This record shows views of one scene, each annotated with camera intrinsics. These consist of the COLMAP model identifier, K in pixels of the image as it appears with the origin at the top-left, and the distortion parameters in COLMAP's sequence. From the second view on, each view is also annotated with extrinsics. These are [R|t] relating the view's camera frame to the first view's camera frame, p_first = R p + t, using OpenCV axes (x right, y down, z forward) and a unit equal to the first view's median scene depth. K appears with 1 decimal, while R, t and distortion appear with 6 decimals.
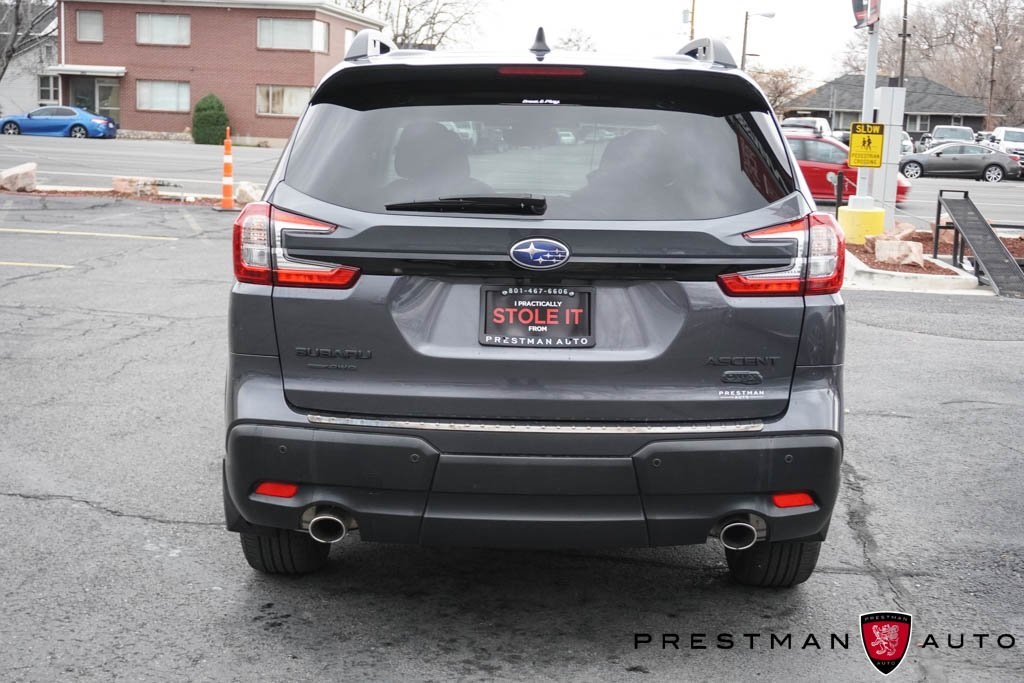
lens RADIAL K [[1545.0, 0, 508.8], [0, 1545.0, 344.0], [0, 0, 1]] dist [0.029128, 0.000000]
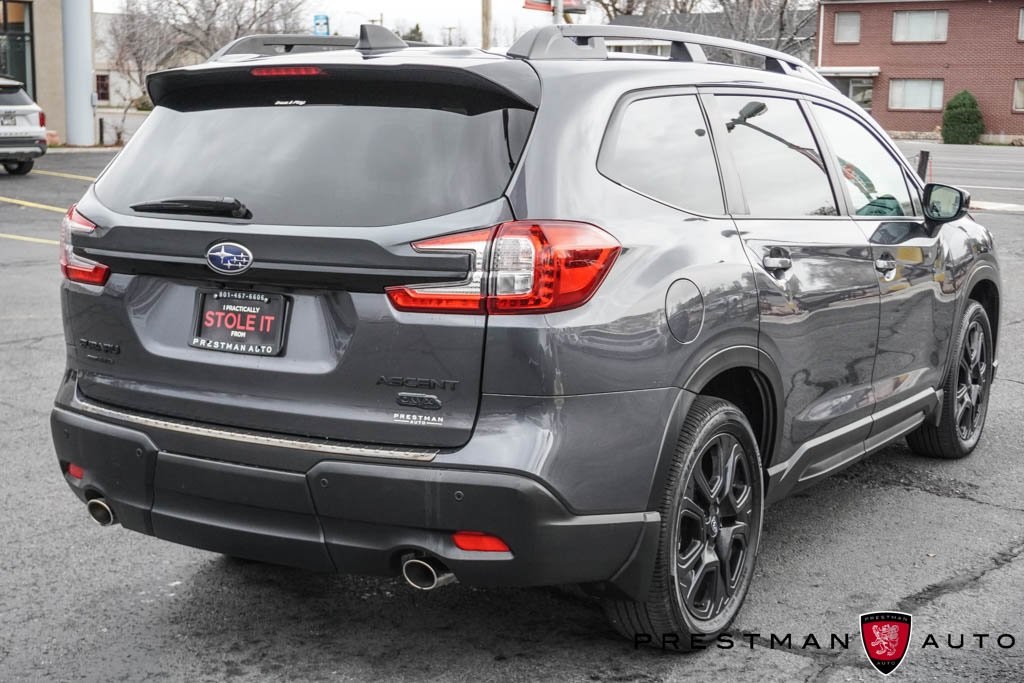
lens RADIAL K [[1545.0, 0, 509.3], [0, 1545.0, 342.5], [0, 0, 1]] dist [0.029128, 0.000000]
pose [[0.836623, 0.059227, -0.544568, 0.688631], [-0.059650, 0.998076, 0.016909, -0.031006], [0.544521, 0.018337, 0.838546, 0.265174]]
